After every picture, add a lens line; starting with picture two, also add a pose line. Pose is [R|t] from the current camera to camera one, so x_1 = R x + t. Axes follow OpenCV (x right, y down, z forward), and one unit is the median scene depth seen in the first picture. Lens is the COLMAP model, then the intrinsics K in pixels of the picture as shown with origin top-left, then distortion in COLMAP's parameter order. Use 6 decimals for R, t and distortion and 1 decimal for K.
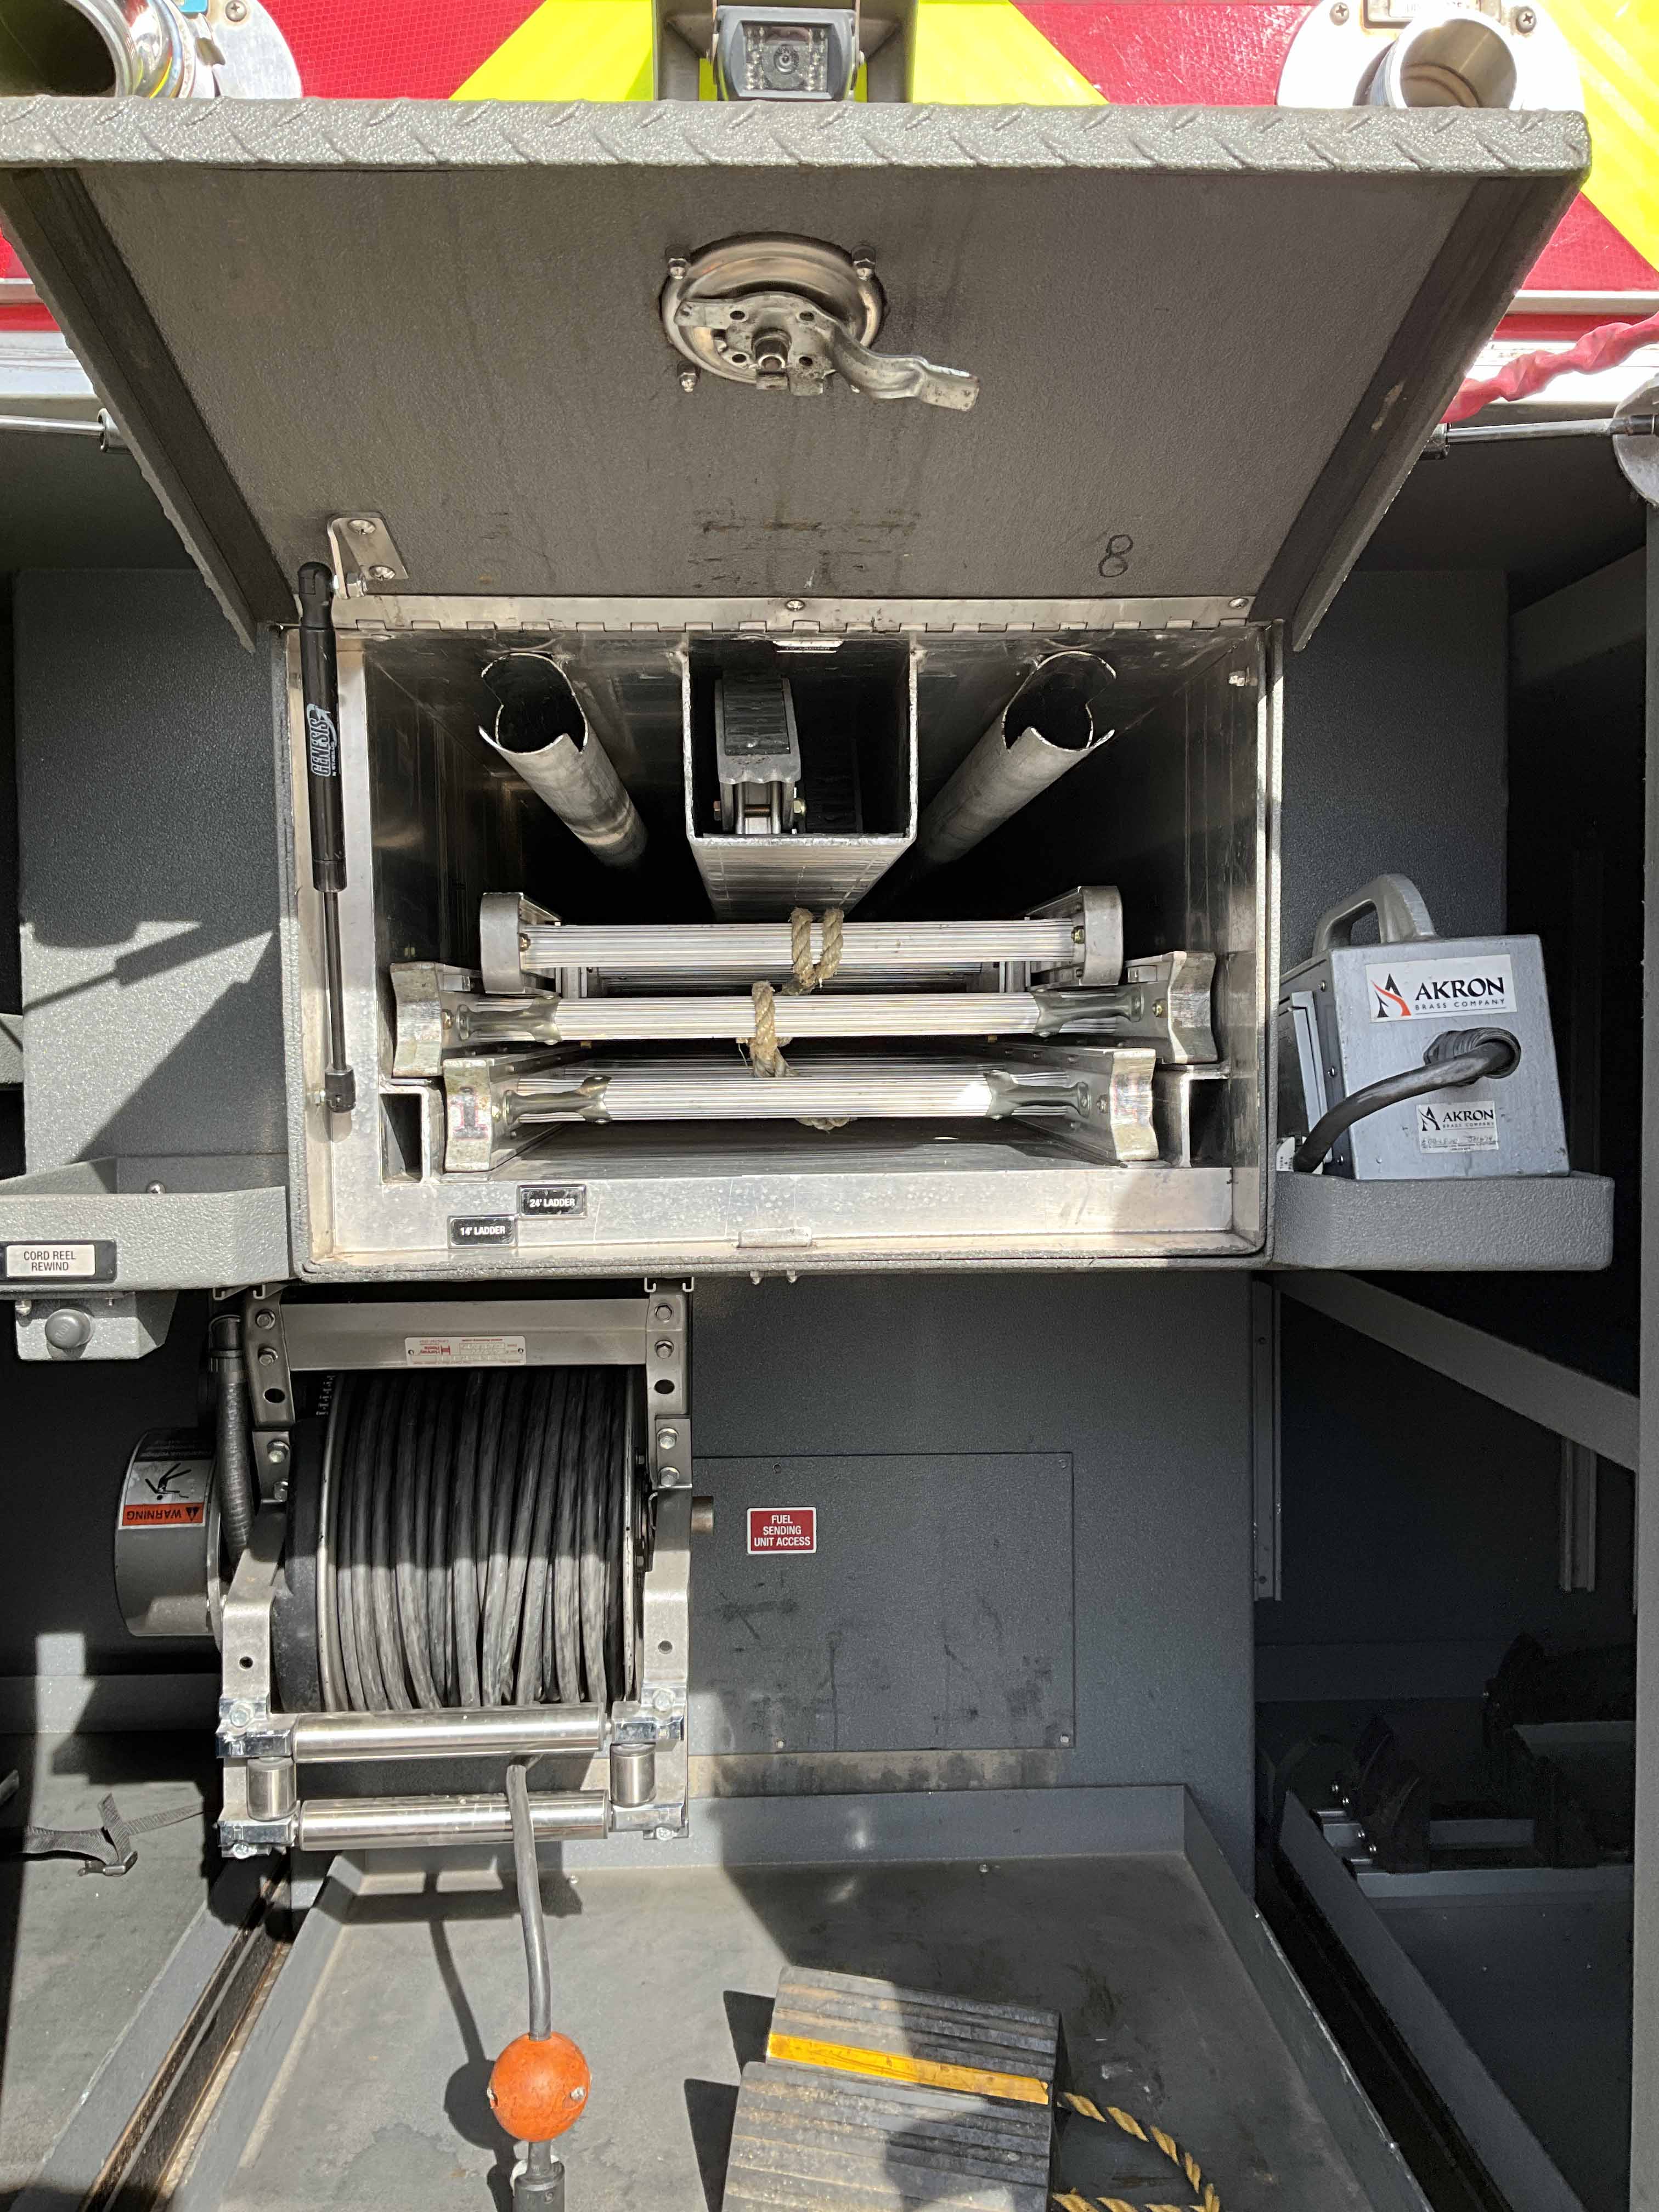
lens RADIAL K [[1857.3, 0, 844.2], [0, 1857.3, 1103.2], [0, 0, 1]] dist [0.126296, -0.251907]
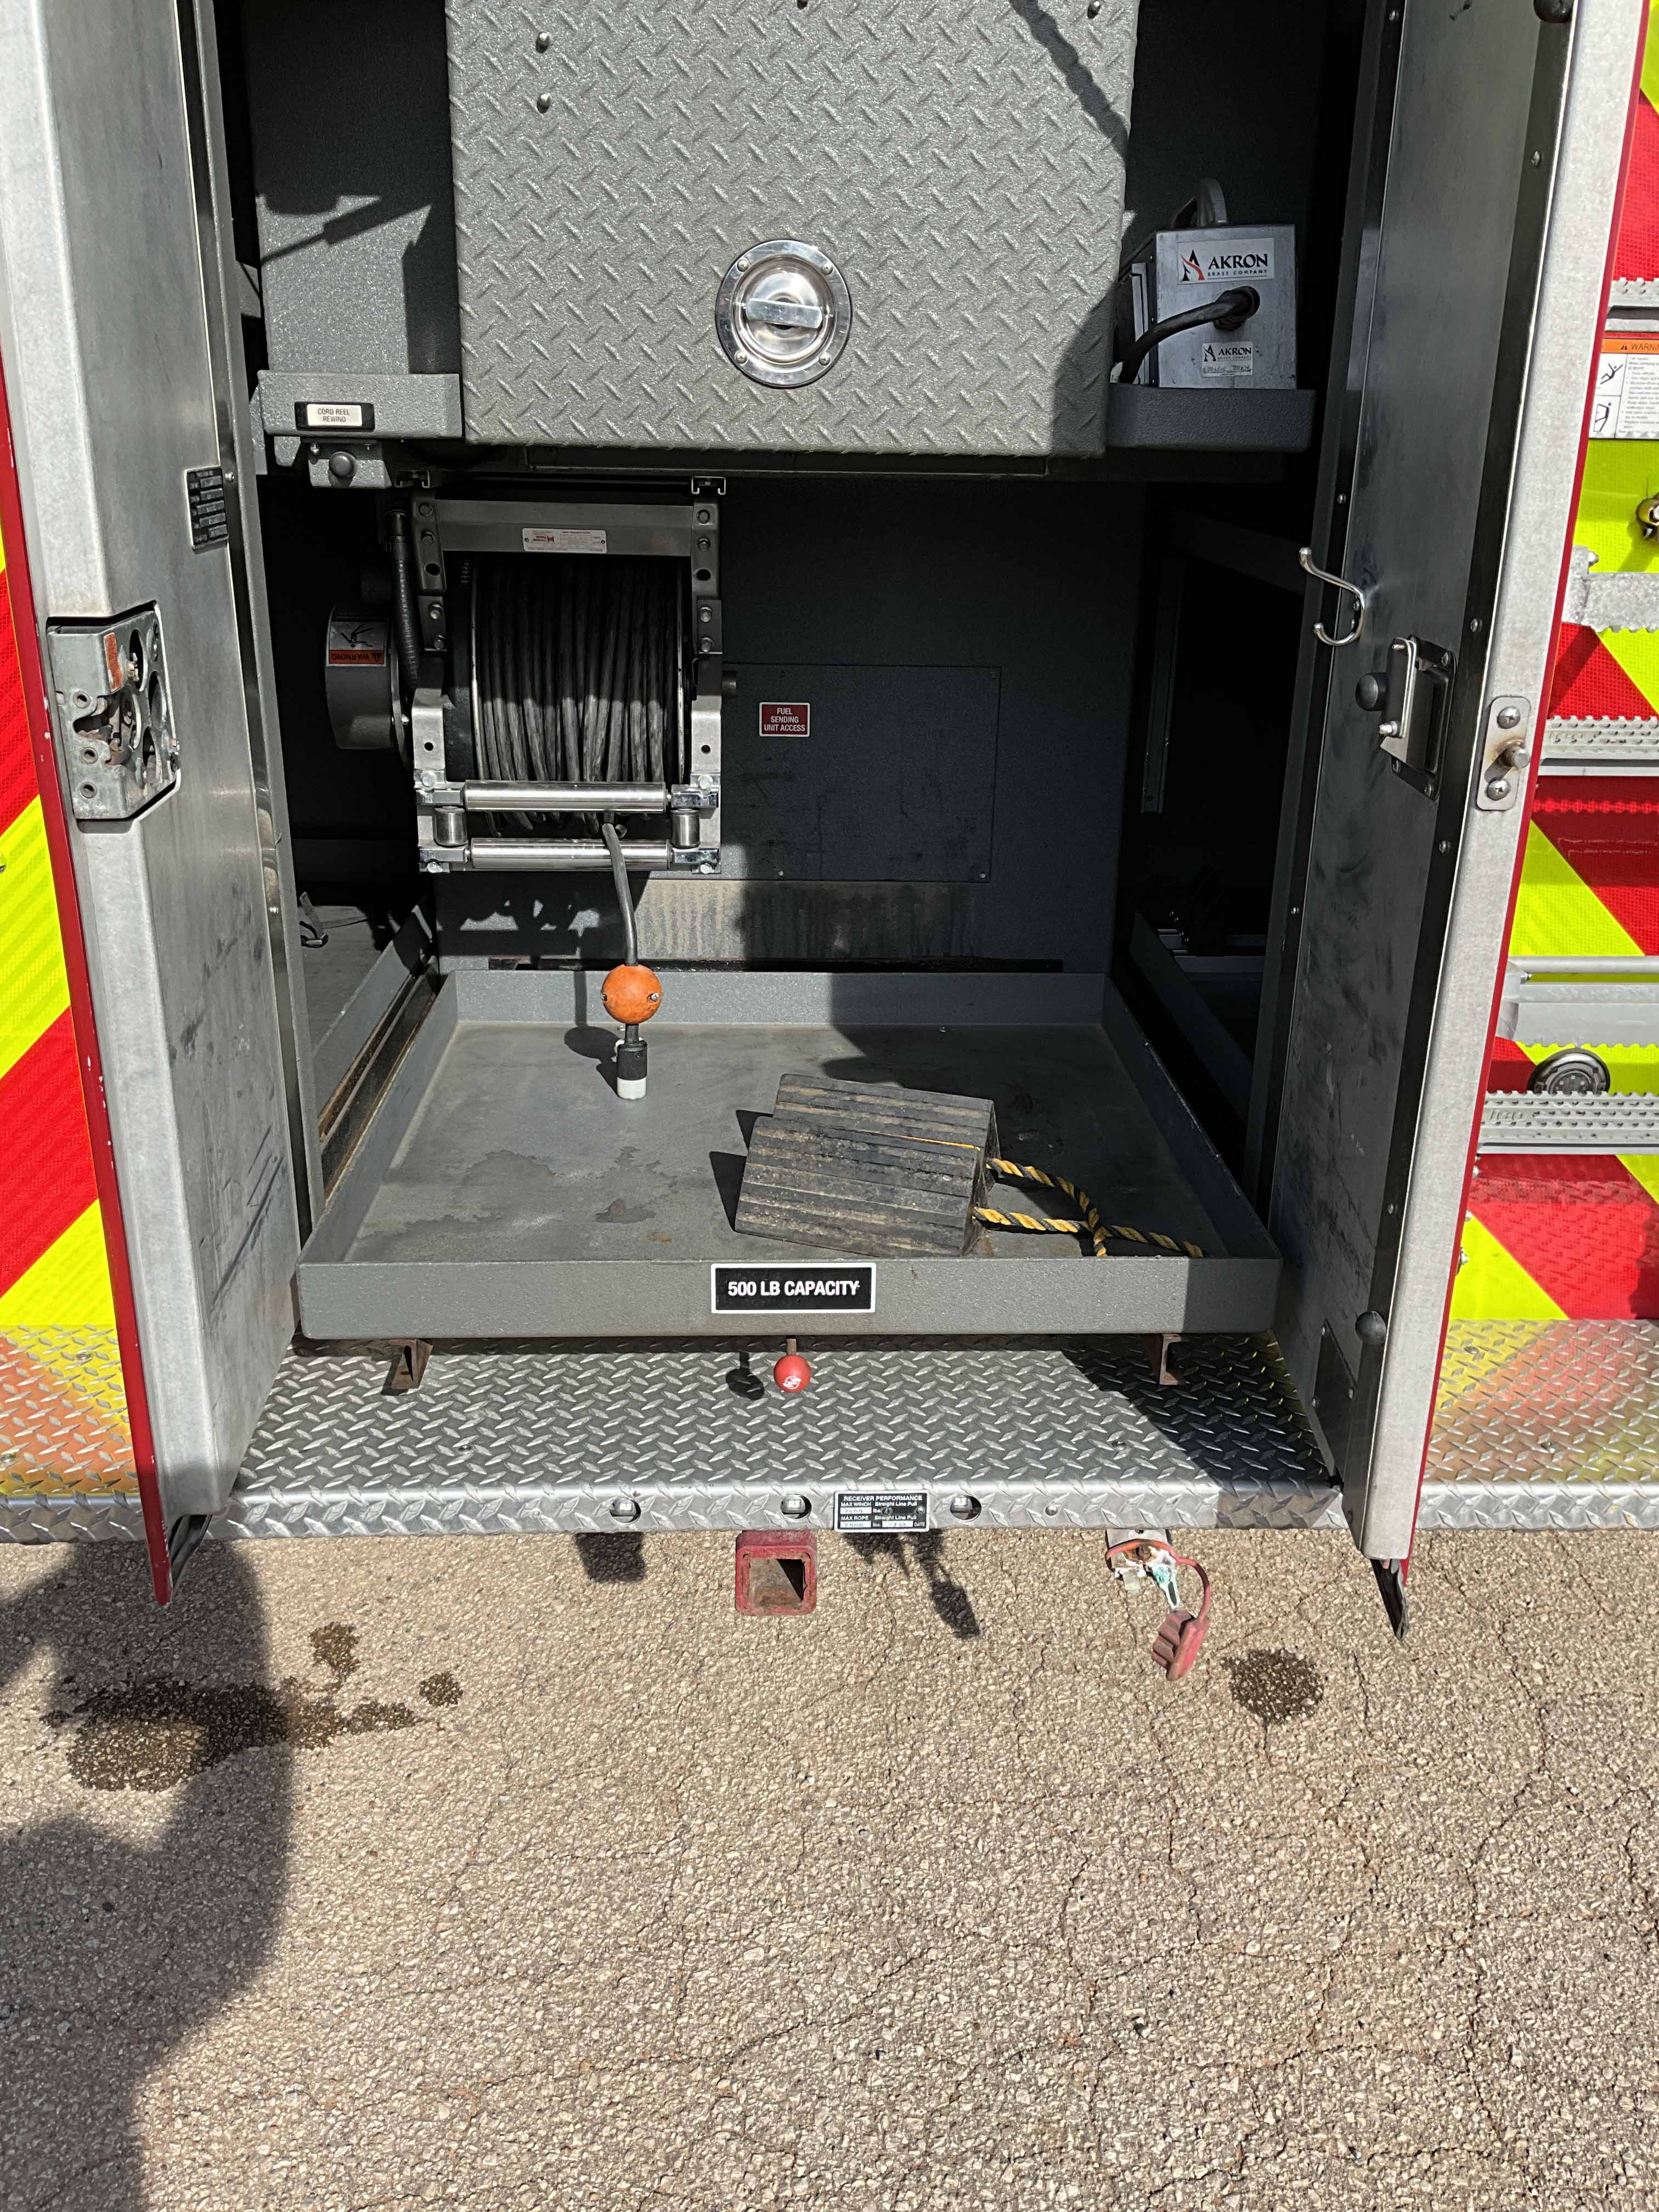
lens RADIAL K [[1857.3, 0, 844.2], [0, 1857.3, 1103.2], [0, 0, 1]] dist [0.126296, -0.251907]
pose [[0.999626, 0.027234, 0.002425, 0.018750], [-0.026645, 0.950442, 0.309759, 0.090715], [0.006132, -0.309708, 0.950812, -0.492402]]
